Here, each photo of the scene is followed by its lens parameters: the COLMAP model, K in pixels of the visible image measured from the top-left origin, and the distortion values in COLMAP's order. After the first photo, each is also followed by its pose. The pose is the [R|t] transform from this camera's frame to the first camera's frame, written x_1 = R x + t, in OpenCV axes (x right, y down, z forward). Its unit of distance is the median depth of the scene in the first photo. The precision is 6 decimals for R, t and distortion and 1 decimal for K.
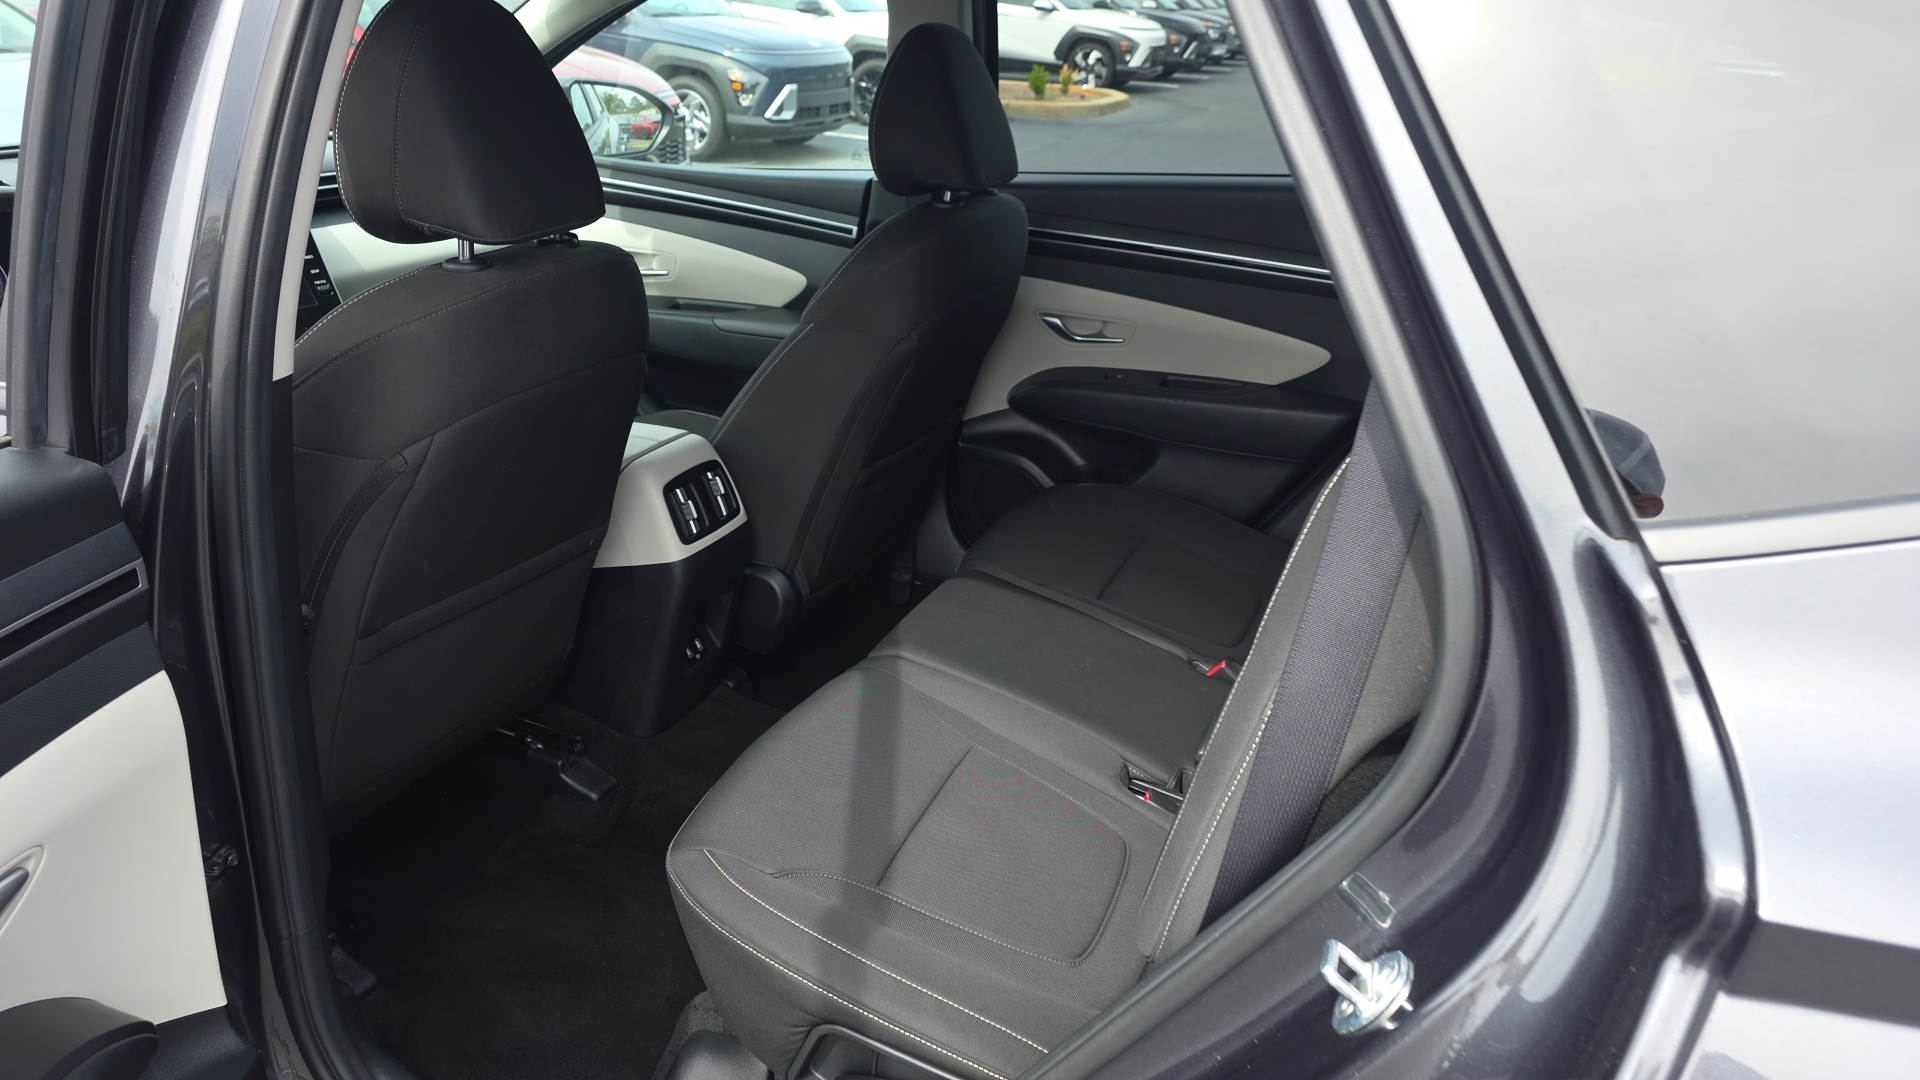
lens RADIAL K [[1277.0, 0, 927.3], [0, 1277.0, 546.2], [0, 0, 1]] dist [0.077271, -0.076985]
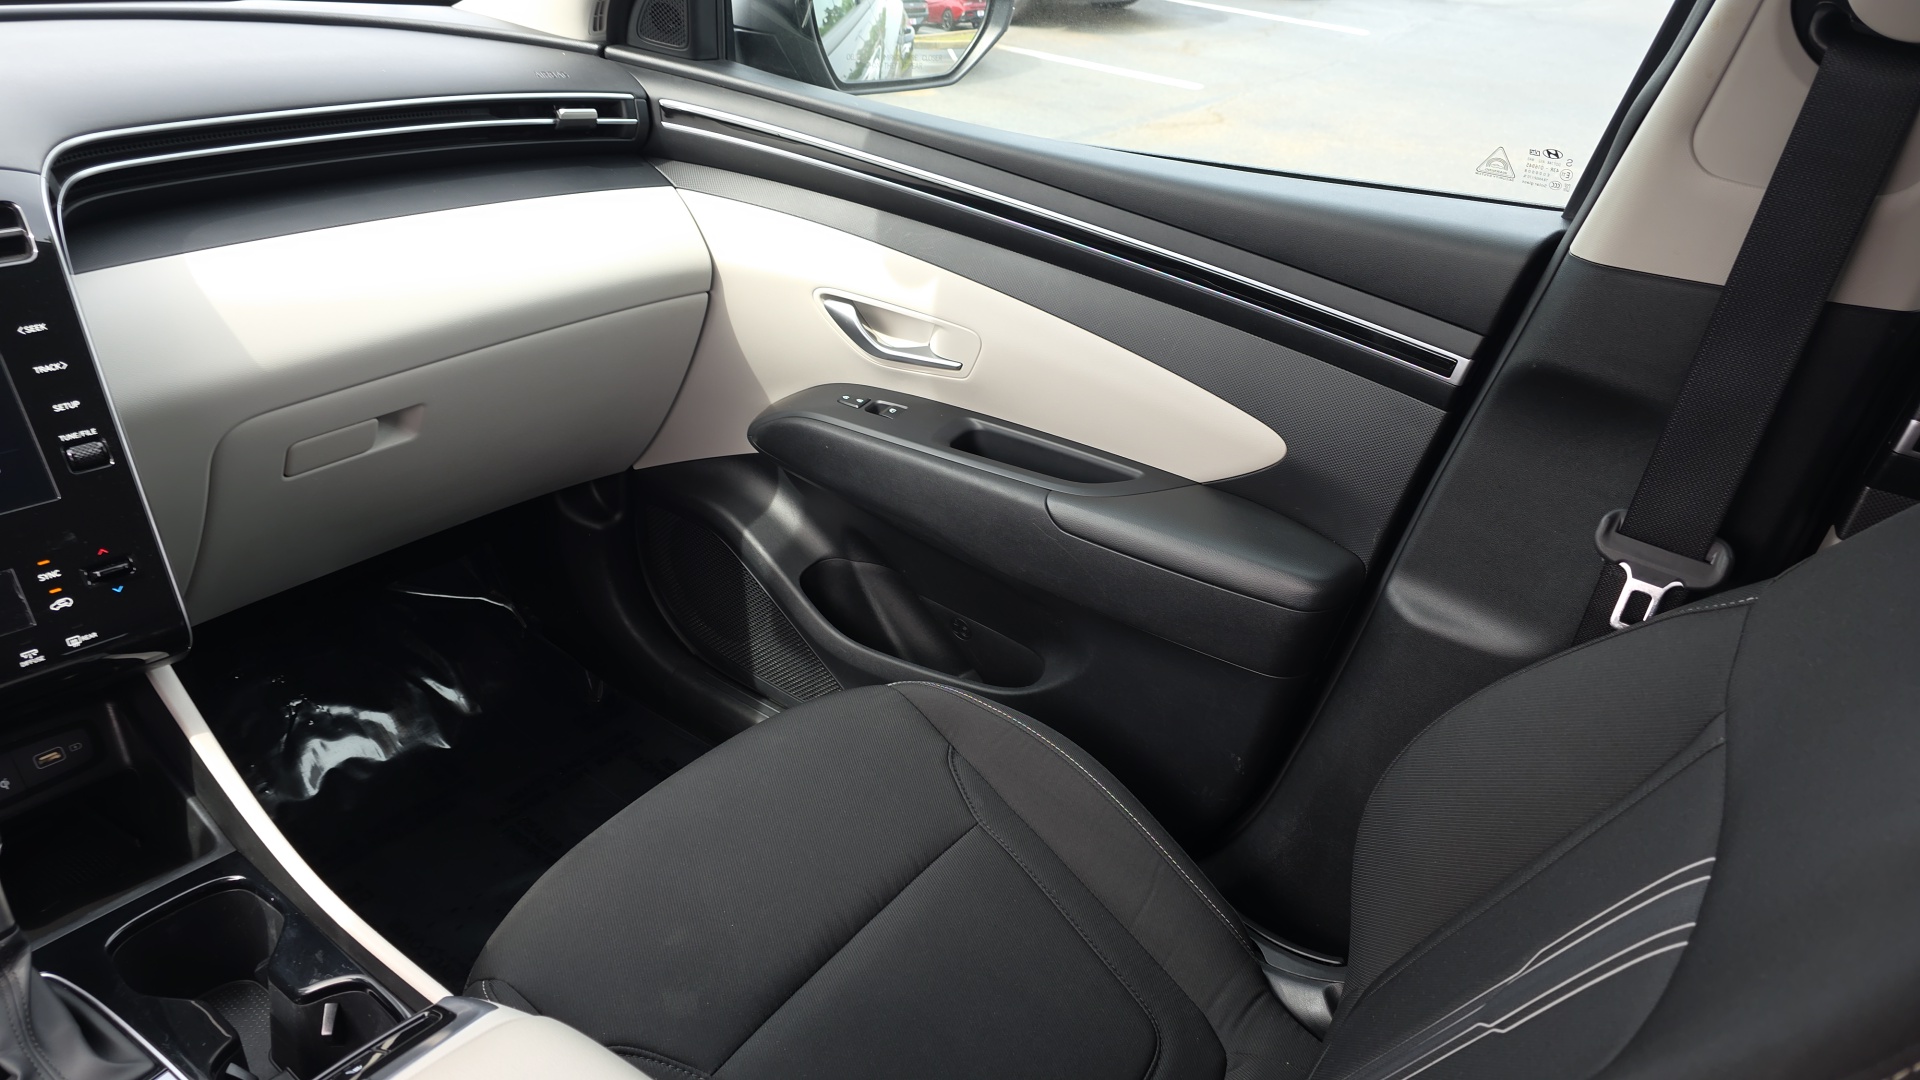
lens RADIAL K [[1277.0, 0, 927.3], [0, 1277.0, 546.2], [0, 0, 1]] dist [0.077271, -0.076985]
pose [[0.975246, 0.141475, -0.169942, -0.128817], [-0.123772, 0.986123, 0.110647, -0.202262], [0.183238, -0.086874, 0.979223, 0.552908]]
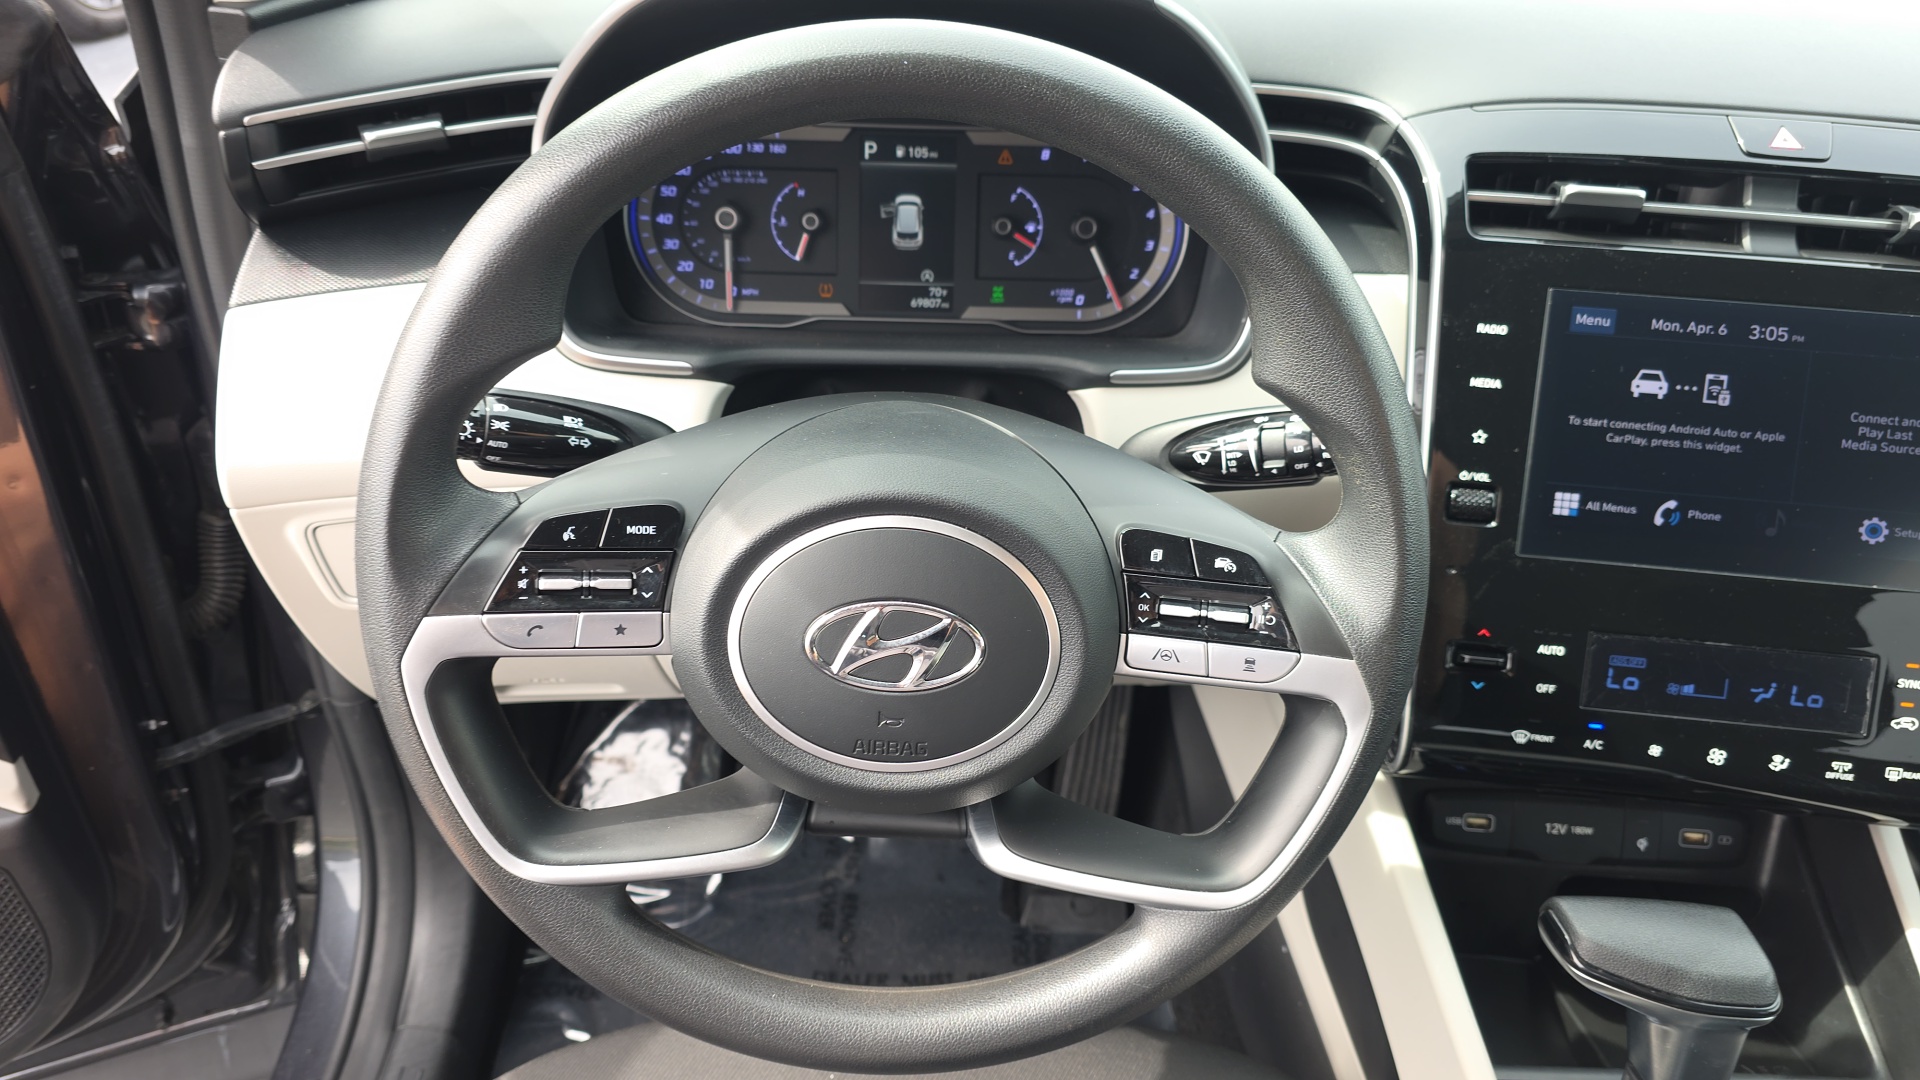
lens RADIAL K [[1321.1, 0, 960.0], [0, 1321.1, 540.0], [0, 0, 1]] dist [0.069979, -0.100350]
pose [[0.416613, 0.495355, -0.762271, -0.285761], [-0.380125, 0.856605, 0.348902, -0.175950], [0.825796, 0.144401, 0.545169, 0.542644]]
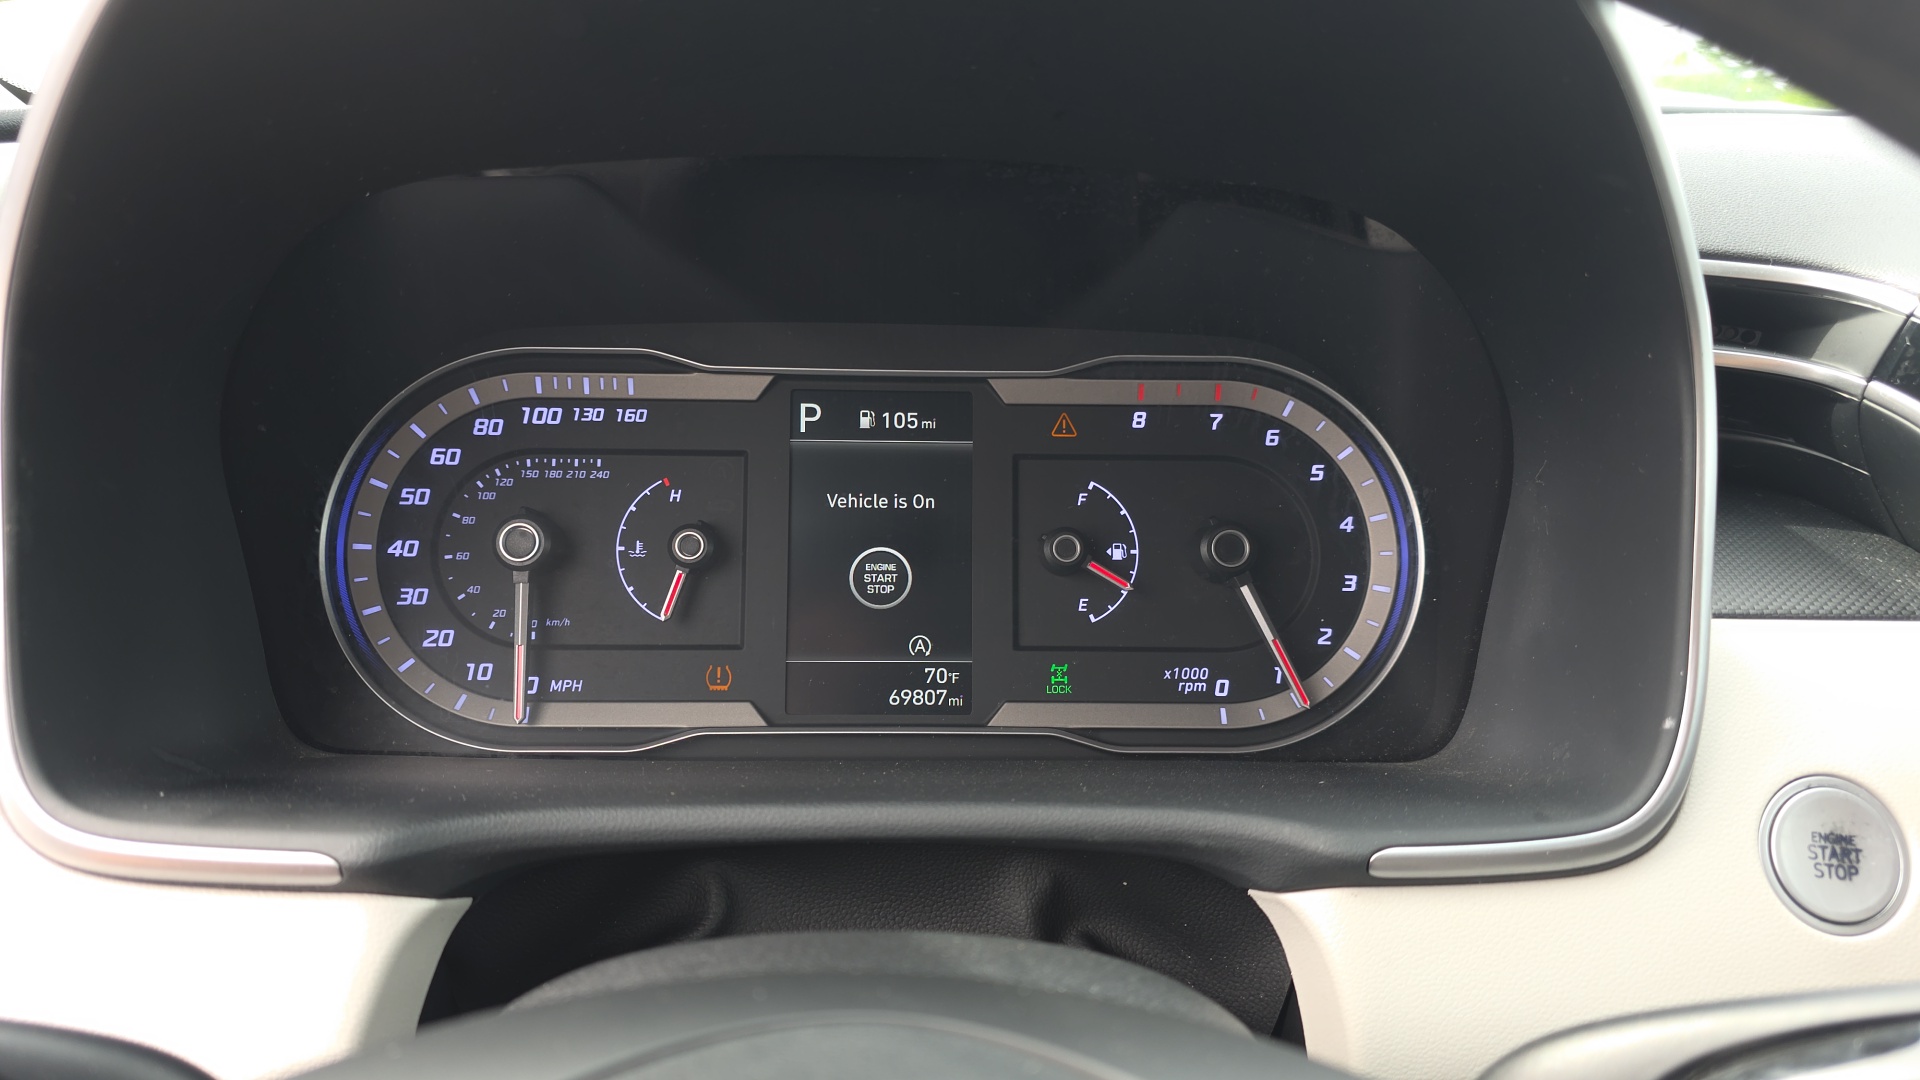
lens RADIAL K [[1314.7, 0, 956.3], [0, 1314.7, 558.8], [0, 0, 1]] dist [0.077704, -0.106461]
pose [[0.432602, 0.246595, -0.867206, -0.412277], [-0.365091, 0.927390, 0.081584, -0.144002], [0.824357, 0.281315, 0.491220, 0.615300]]
